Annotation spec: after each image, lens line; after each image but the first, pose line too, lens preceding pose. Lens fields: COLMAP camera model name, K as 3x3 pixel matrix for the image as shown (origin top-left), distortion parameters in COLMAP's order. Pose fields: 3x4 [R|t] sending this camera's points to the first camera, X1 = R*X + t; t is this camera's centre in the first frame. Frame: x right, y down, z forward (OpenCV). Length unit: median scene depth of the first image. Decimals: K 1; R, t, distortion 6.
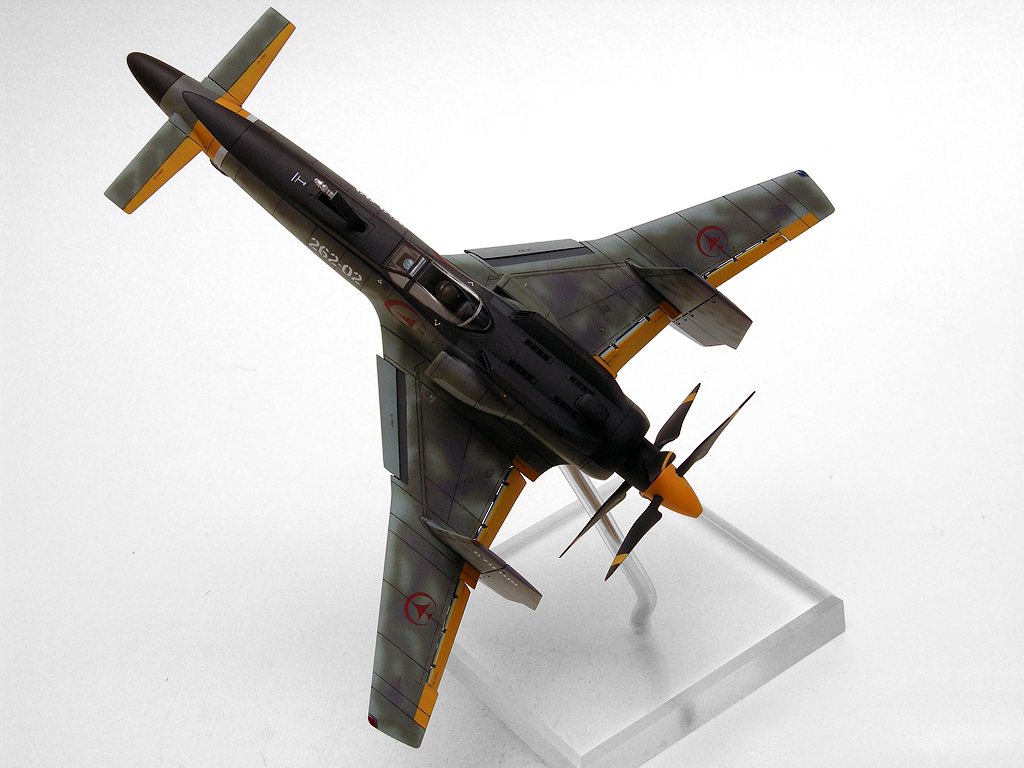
lens RADIAL K [[1856.4, 0, 511.7], [0, 1856.4, 384.7], [0, 0, 1]] dist [-0.042957, 0.000000]
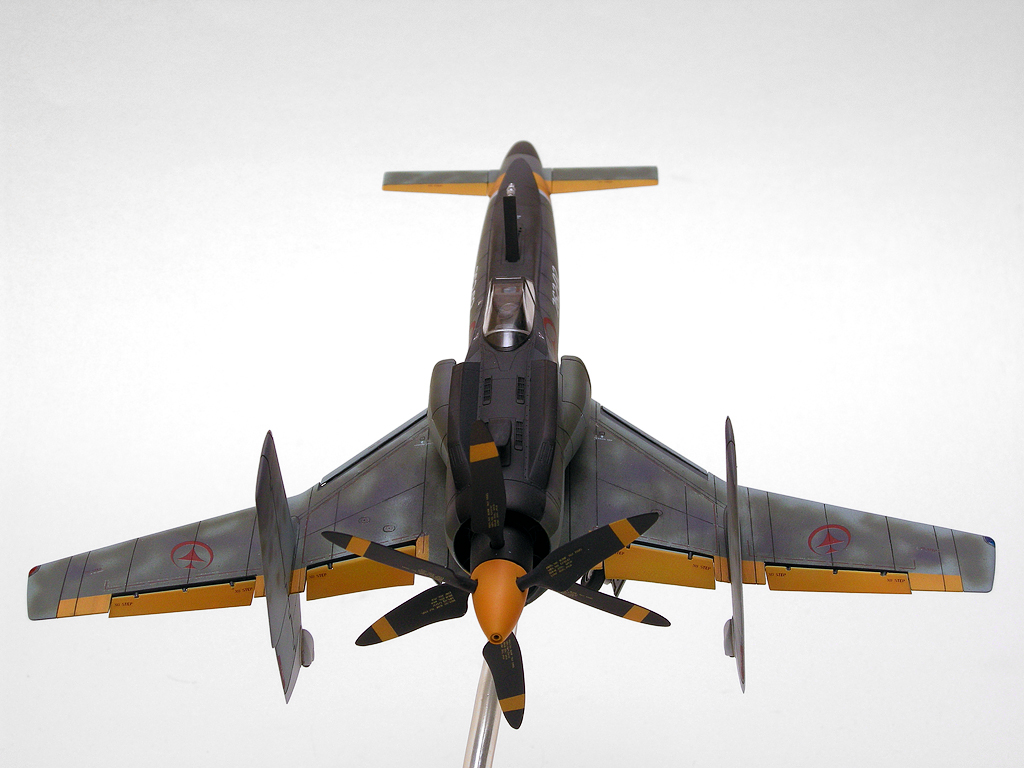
lens RADIAL K [[2146.8, 0, 512.6], [0, 2146.8, 383.9], [0, 0, 1]] dist [-0.048201, 0.000000]
pose [[0.577725, 0.295594, -0.760827, 0.689155], [-0.774339, 0.493268, -0.396342, 0.336797], [0.258135, 0.818114, 0.513863, 0.513527]]
